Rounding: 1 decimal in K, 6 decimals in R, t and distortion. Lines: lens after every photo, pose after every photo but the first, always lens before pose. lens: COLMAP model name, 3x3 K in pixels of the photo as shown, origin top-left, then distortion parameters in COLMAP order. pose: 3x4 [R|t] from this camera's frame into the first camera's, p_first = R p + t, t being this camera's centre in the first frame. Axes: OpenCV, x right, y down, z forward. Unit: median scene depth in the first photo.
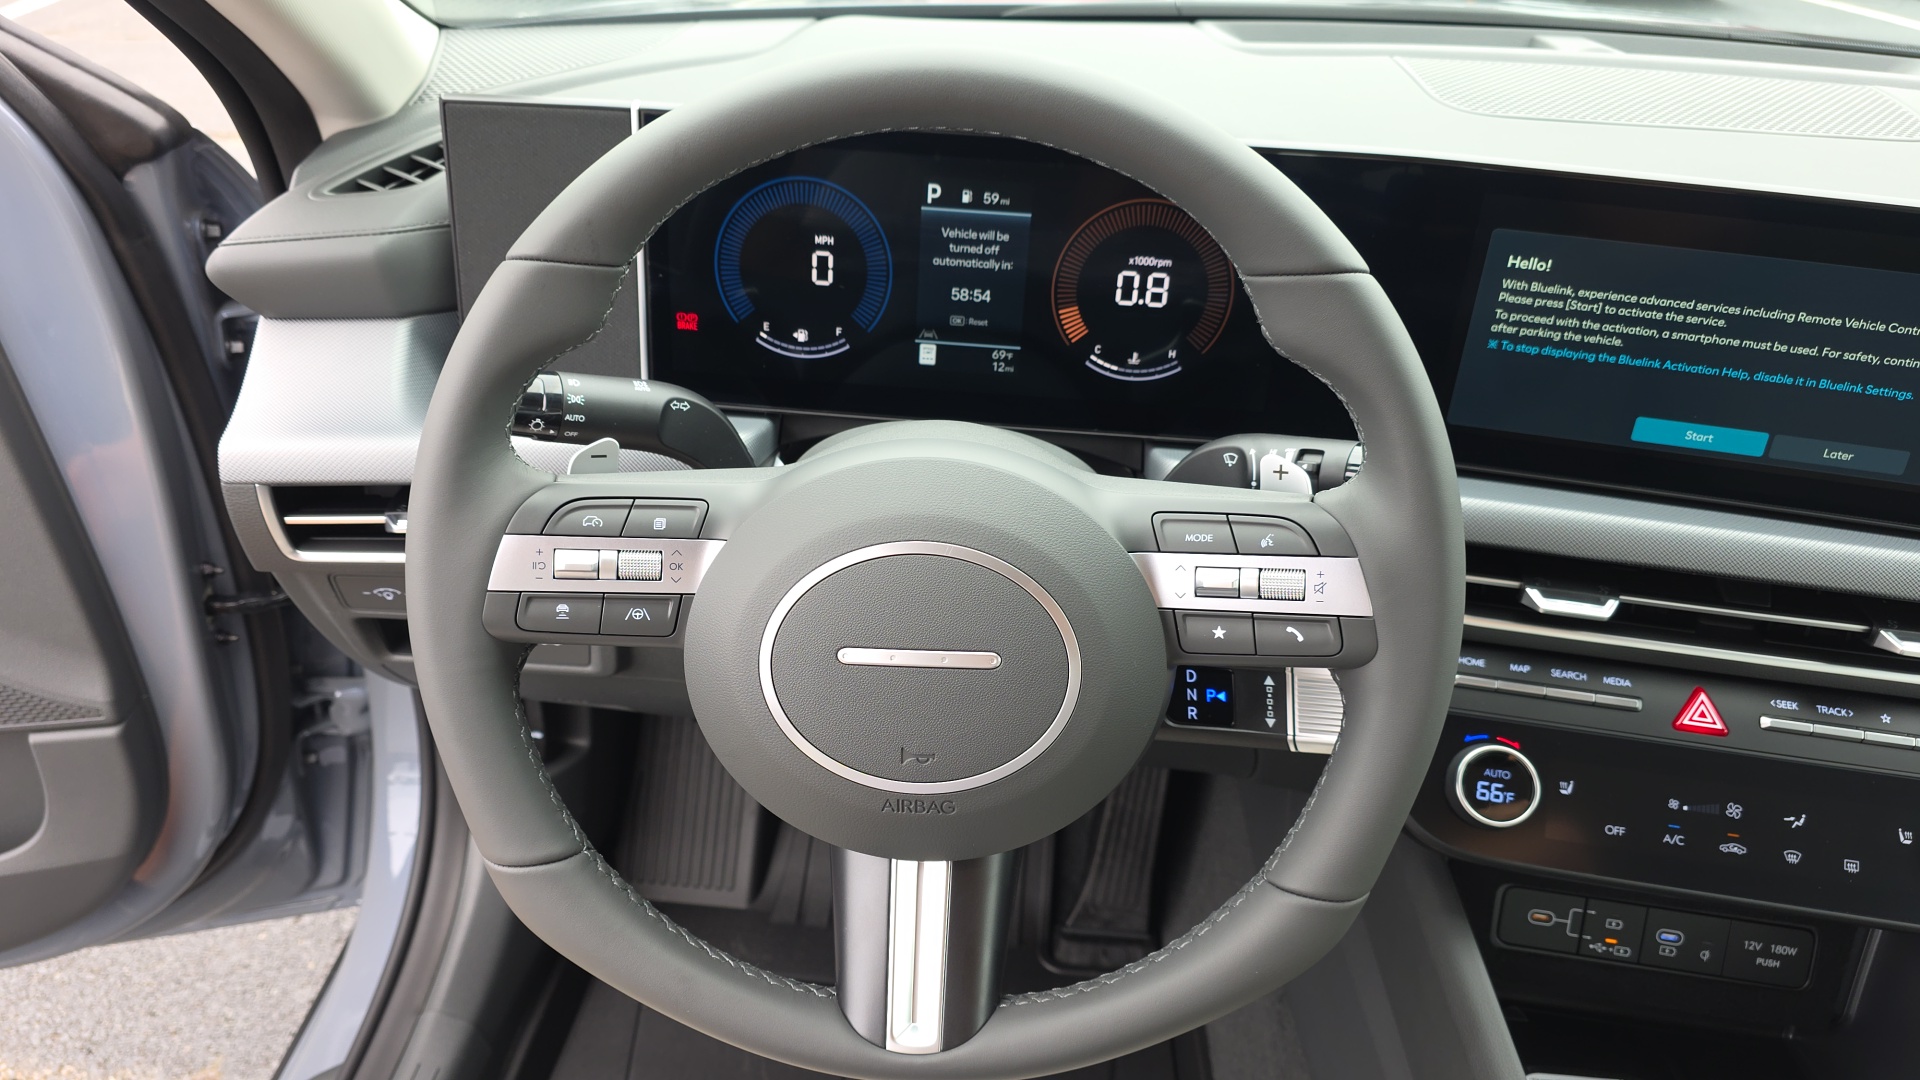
lens RADIAL K [[1296.5, 0, 927.2], [0, 1296.5, 538.1], [0, 0, 1]] dist [0.061286, -0.059433]
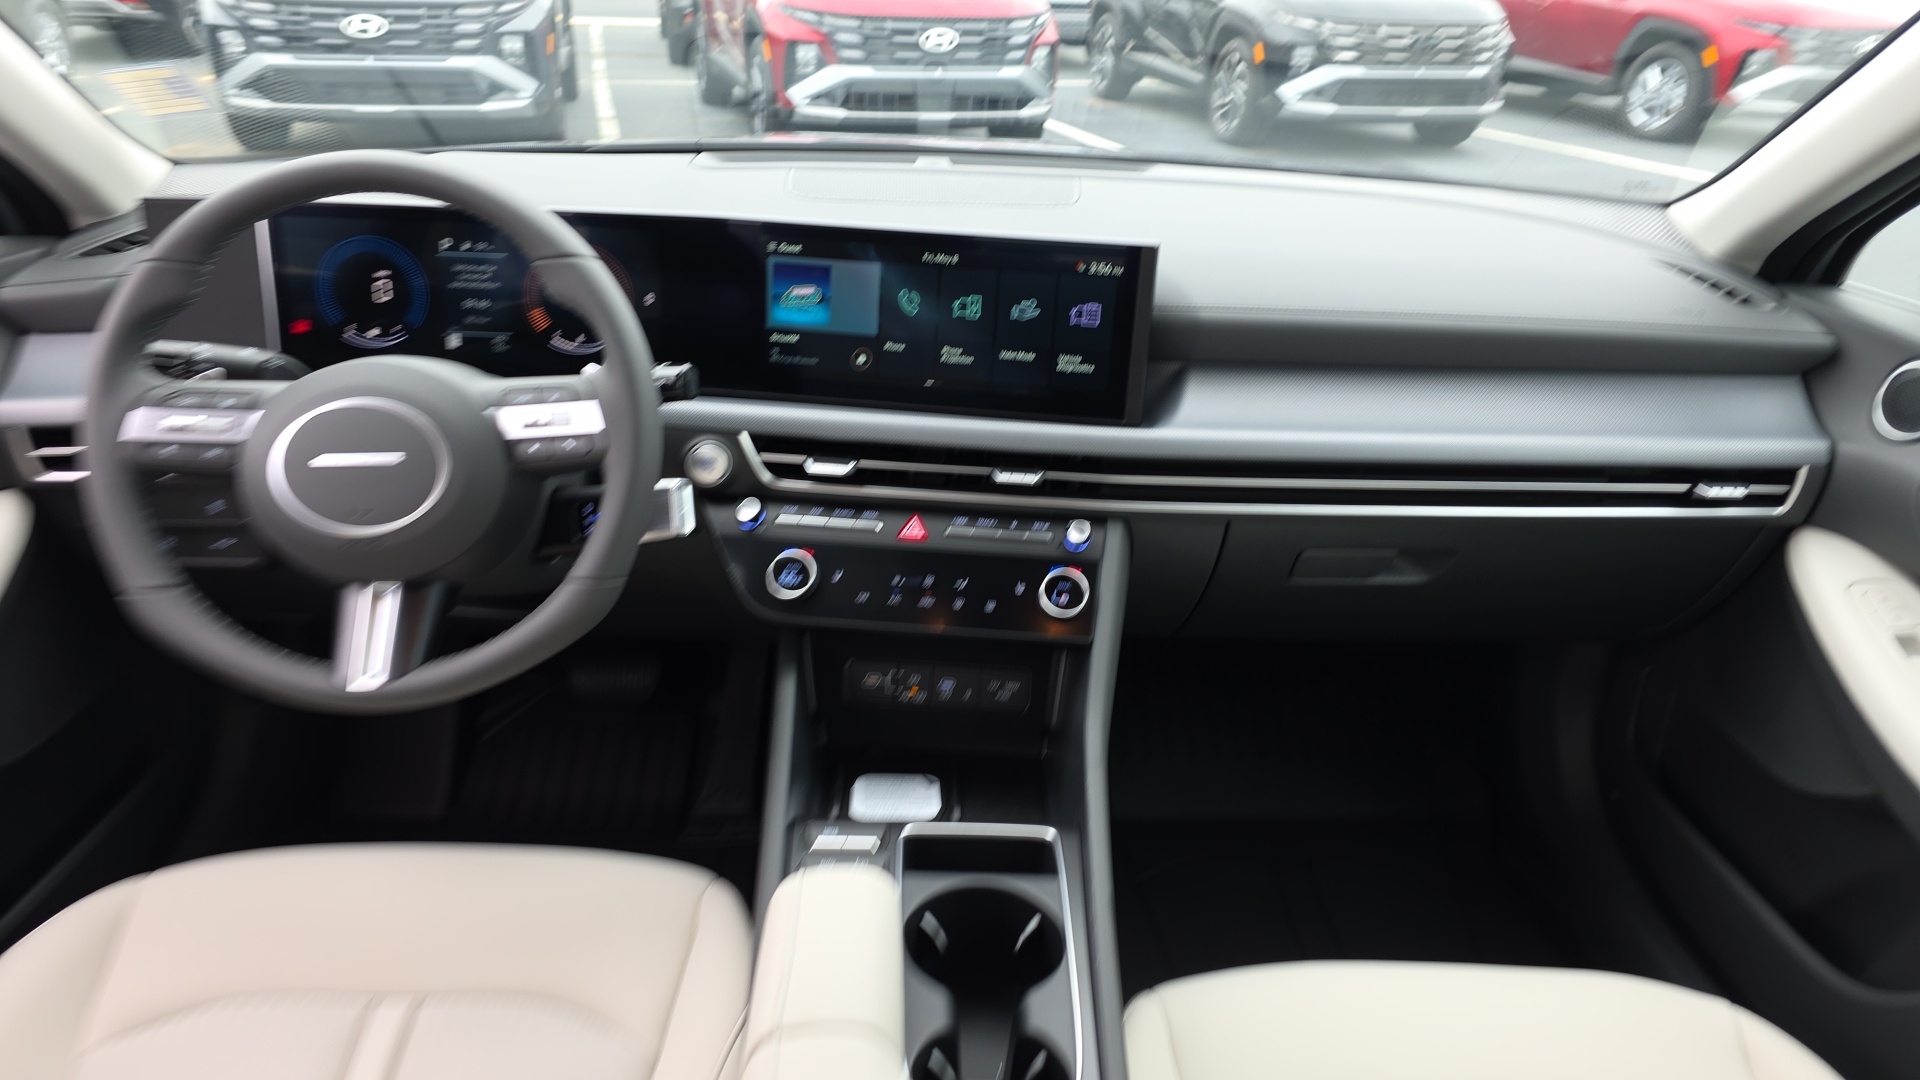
lens RADIAL K [[1348.8, 0, 1020.8], [0, 1348.8, 534.2], [0, 0, 1]] dist [0.001213, -0.002079]
pose [[0.994028, -0.044755, 0.099524, 0.557708], [0.056625, 0.991177, -0.119840, 0.362750], [-0.093282, 0.124760, 0.987792, -0.757628]]
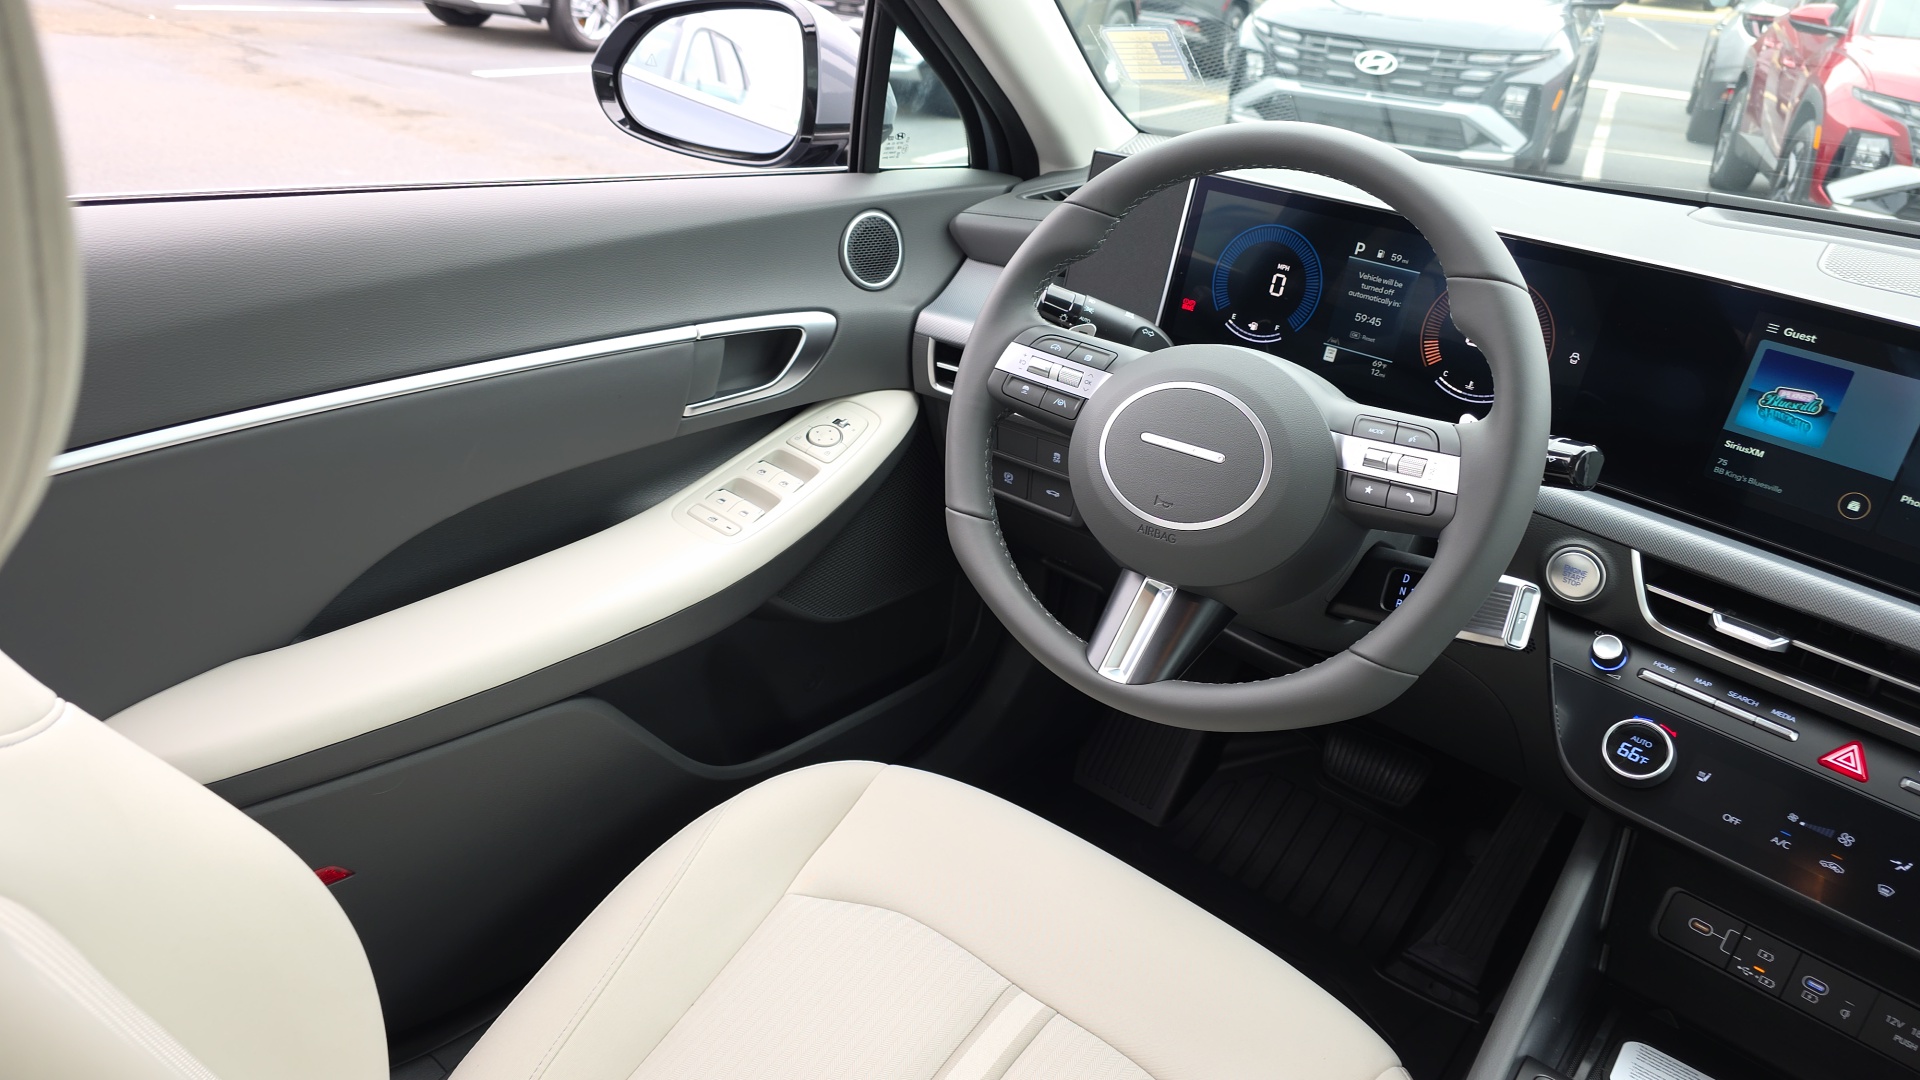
lens RADIAL K [[1365.8, 0, 894.9], [0, 1365.8, 516.2], [0, 0, 1]] dist [0.051574, -0.052781]
pose [[0.797964, 0.270374, -0.538657, 0.520228], [-0.358823, 0.931198, -0.064153, 0.322589], [0.484251, 0.244475, 0.840079, -0.531043]]
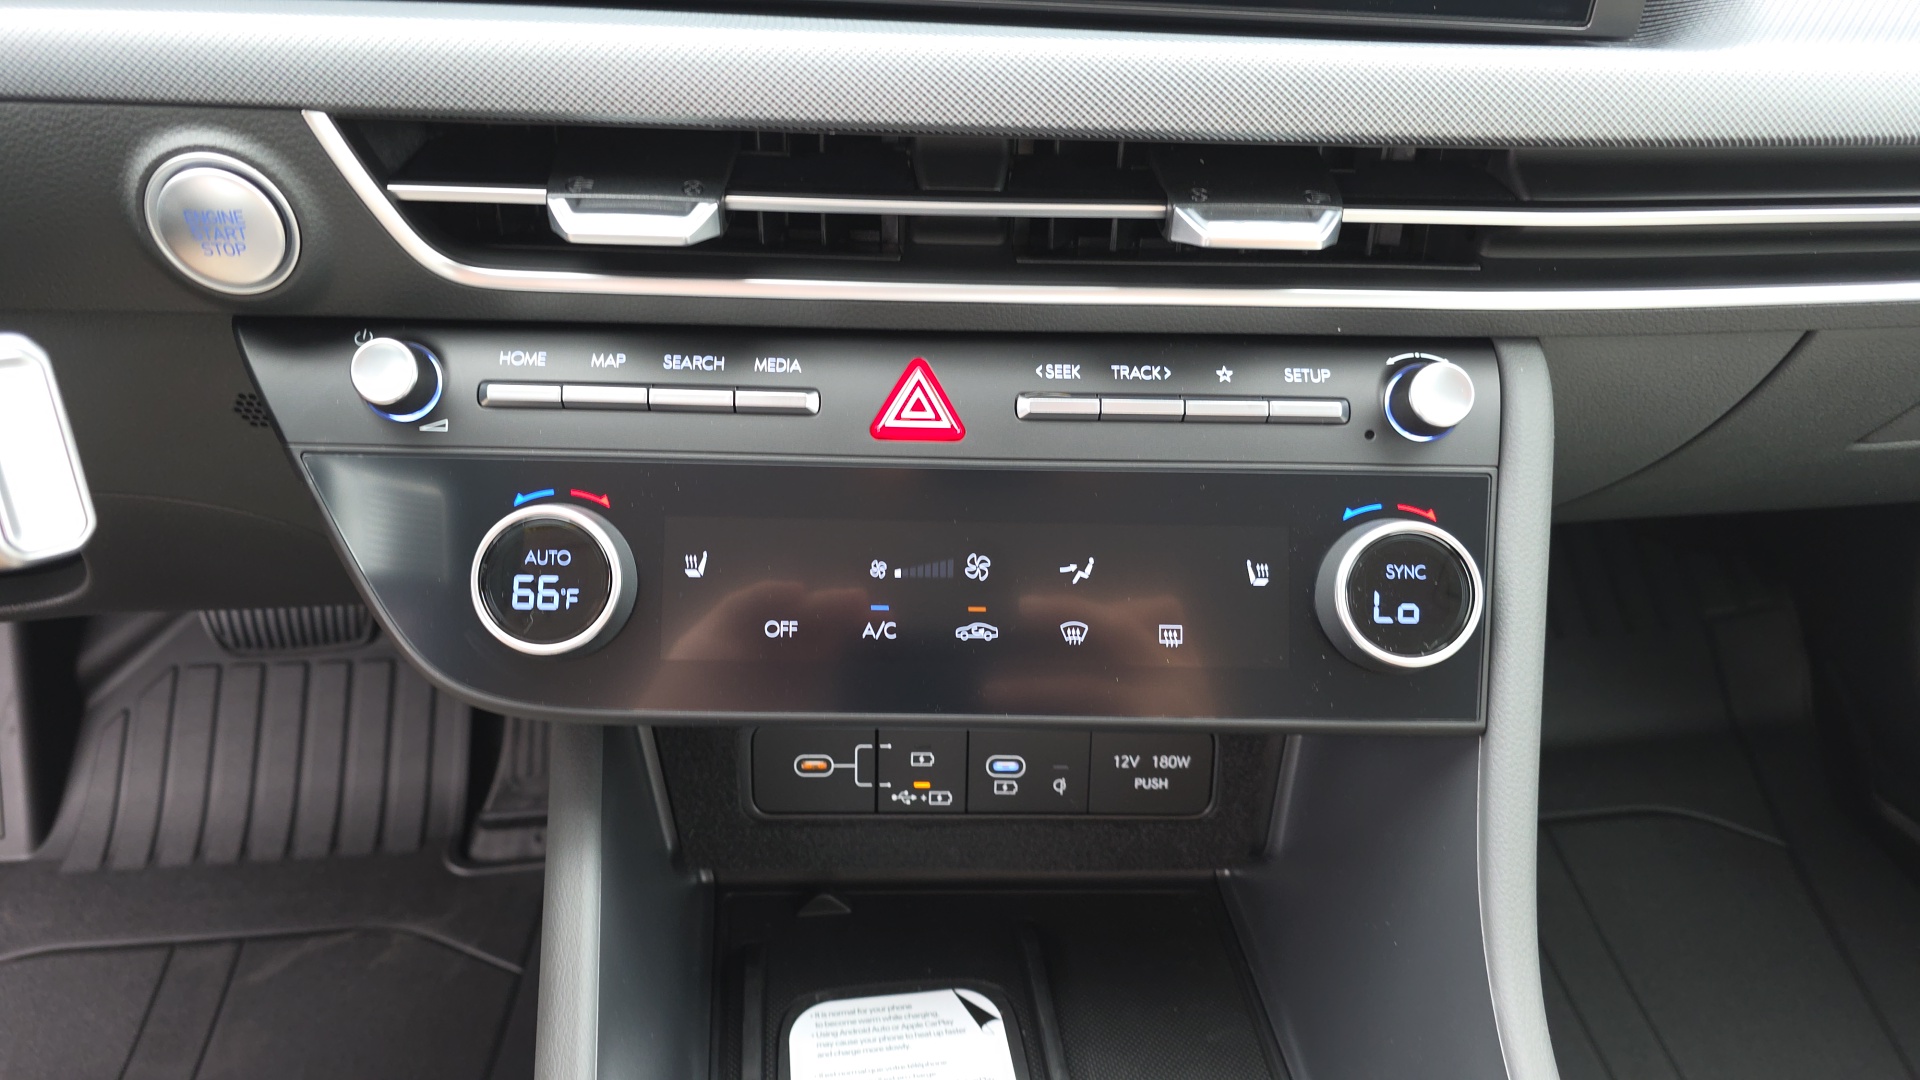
lens RADIAL K [[1251.9, 0, 960.0], [0, 1251.9, 540.0], [0, 0, 1]] dist [0.144220, -0.260798]
pose [[0.984106, -0.126283, 0.124852, 0.537764], [0.107140, 0.982912, 0.149681, 0.113253], [-0.141621, -0.133925, 0.980820, 0.468557]]
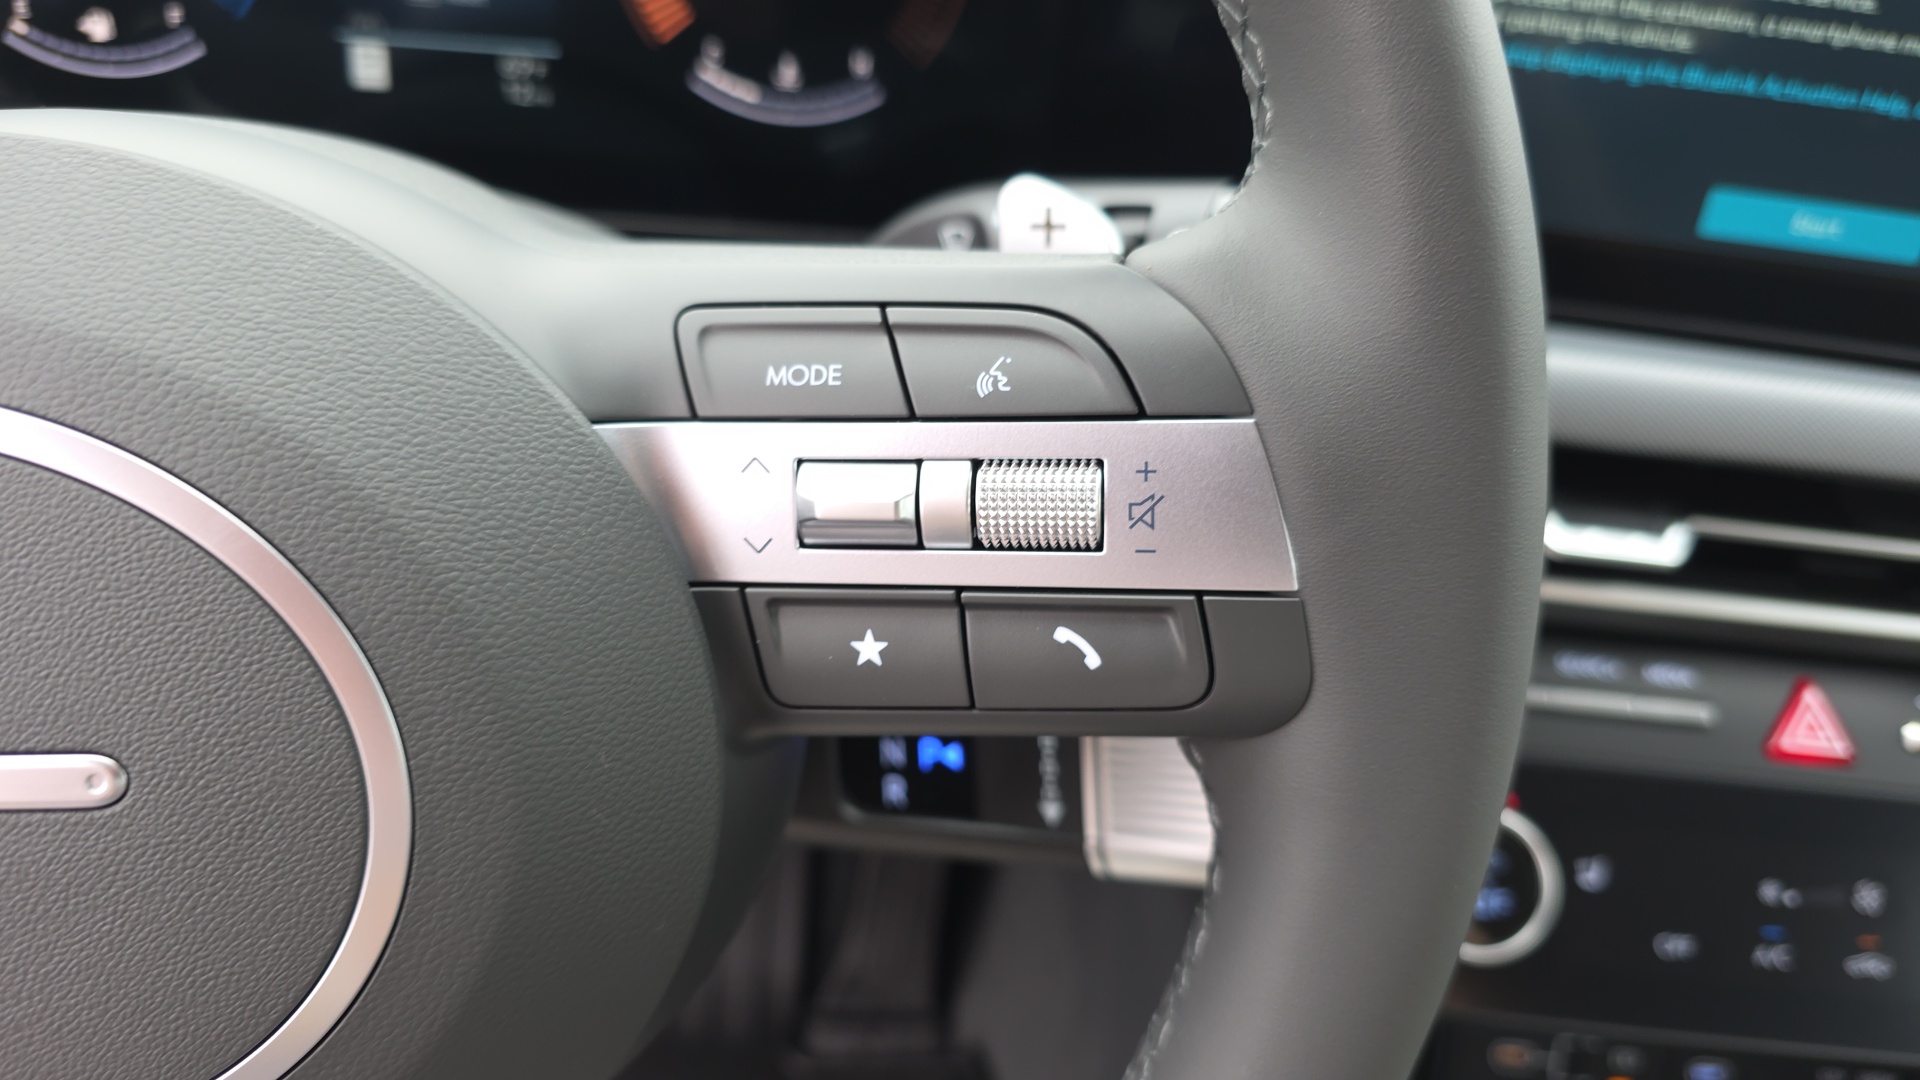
lens RADIAL K [[1329.3, 0, 913.0], [0, 1329.3, 548.8], [0, 0, 1]] dist [-0.021720, -0.001057]
pose [[0.993720, -0.028336, 0.108244, 0.152272], [0.023095, 0.998513, 0.049373, 0.022088], [-0.109482, -0.046563, 0.992898, 0.496337]]
